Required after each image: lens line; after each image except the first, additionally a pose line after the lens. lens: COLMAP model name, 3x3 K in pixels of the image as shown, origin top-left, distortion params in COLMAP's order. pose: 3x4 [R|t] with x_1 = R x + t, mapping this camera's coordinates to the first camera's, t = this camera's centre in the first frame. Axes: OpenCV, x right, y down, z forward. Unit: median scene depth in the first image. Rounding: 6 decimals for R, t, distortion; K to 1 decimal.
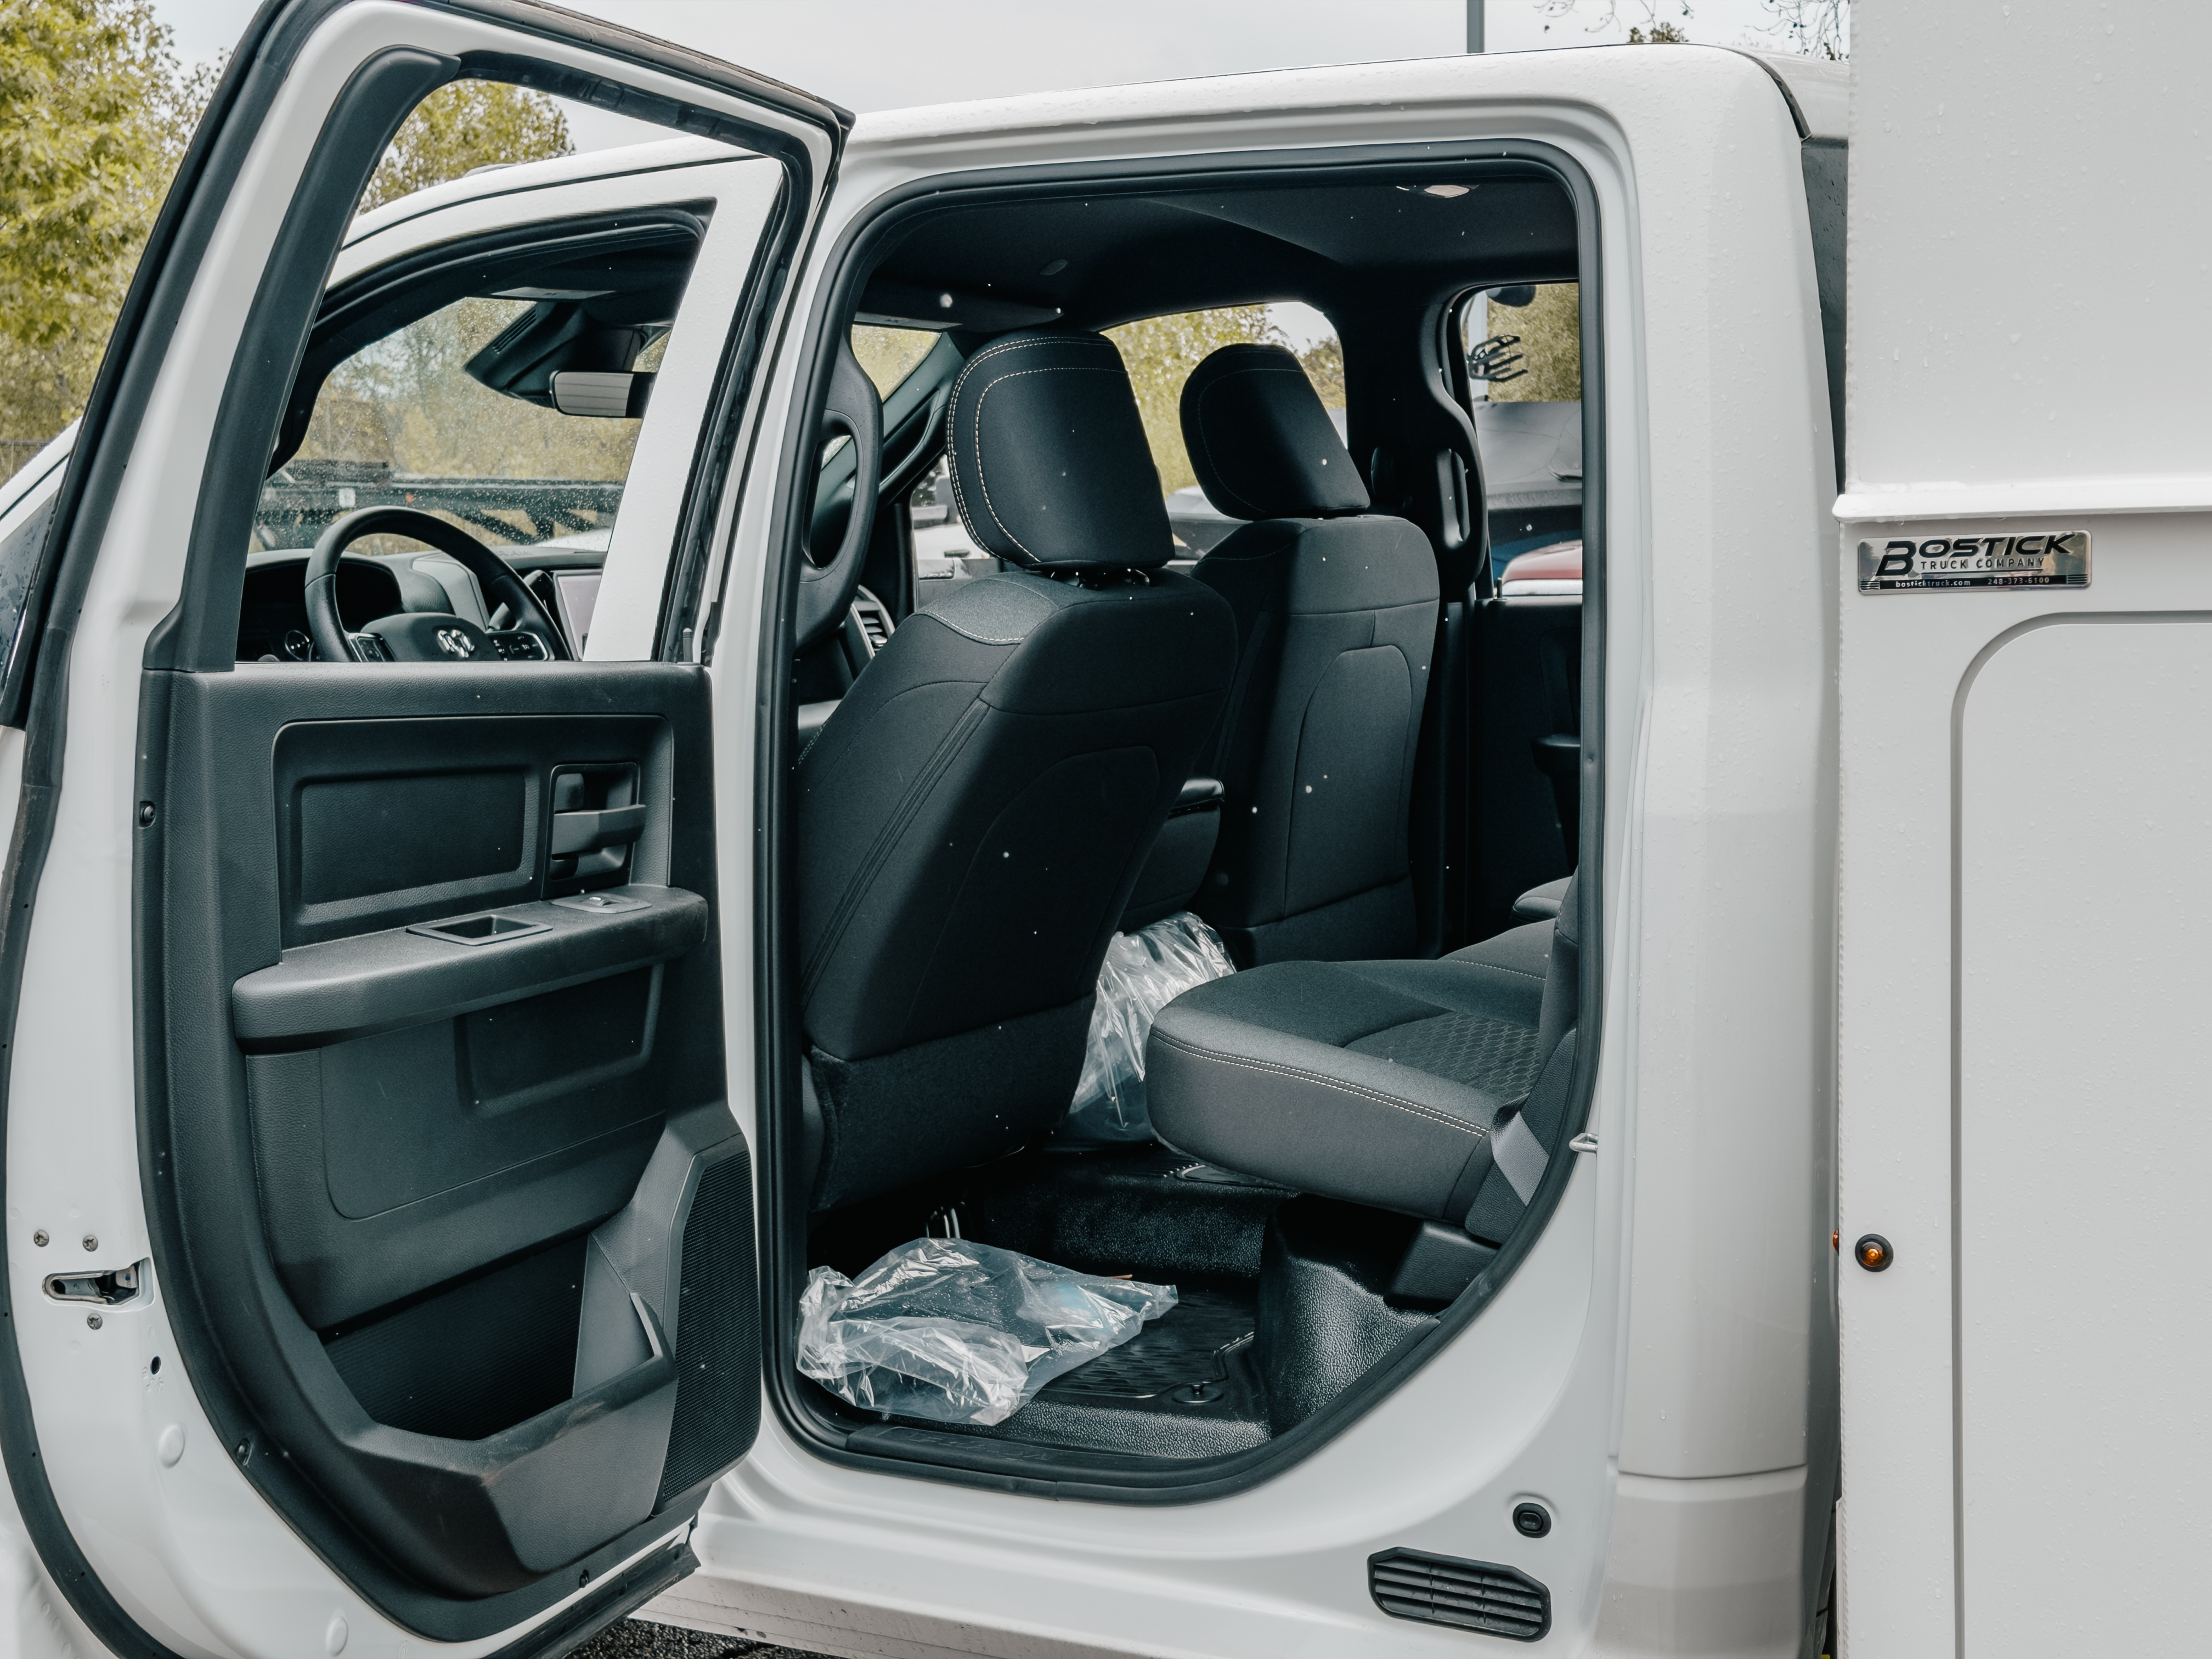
lens RADIAL K [[3140.8, 0, 1106.0], [0, 3140.8, 829.5], [0, 0, 1]] dist [-0.218882, 1.801904]
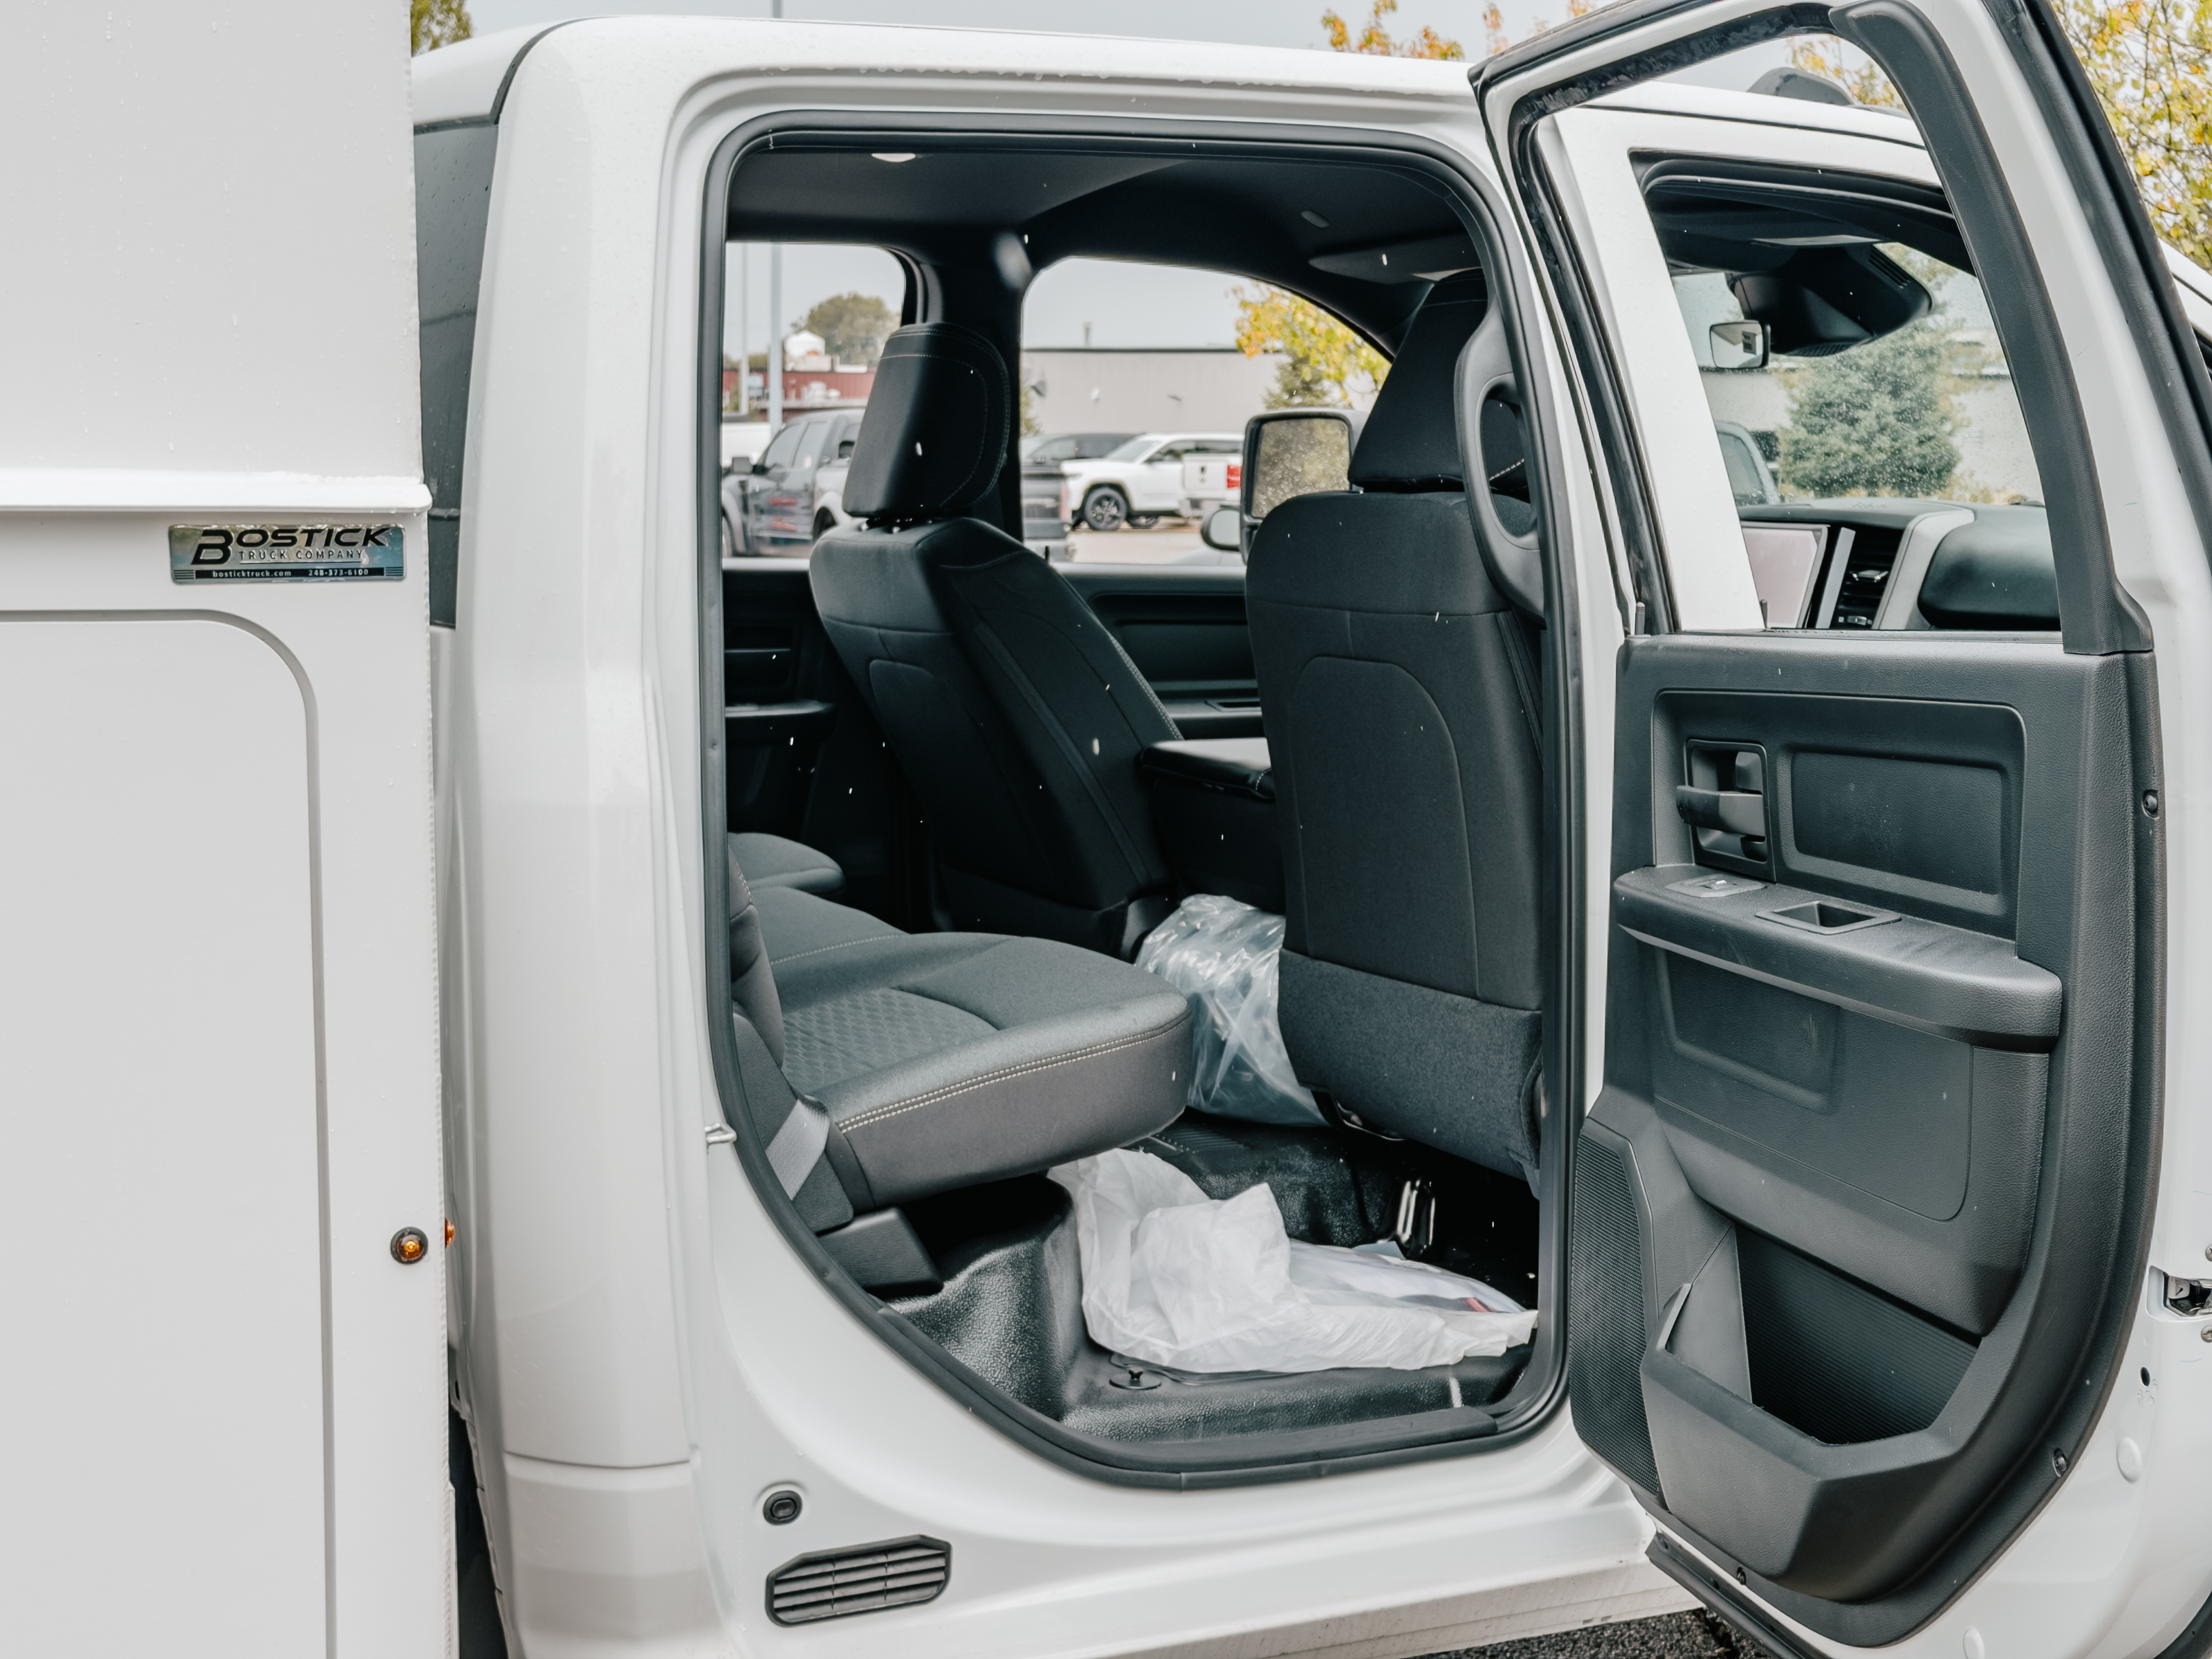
lens RADIAL K [[3140.8, 0, 1106.0], [0, 3140.8, 829.5], [0, 0, 1]] dist [-0.218882, 1.801904]
pose [[0.506890, -0.060937, 0.859854, -0.451603], [0.066052, 0.997311, 0.031741, -0.012311], [-0.859476, 0.040706, 0.509552, 0.277018]]
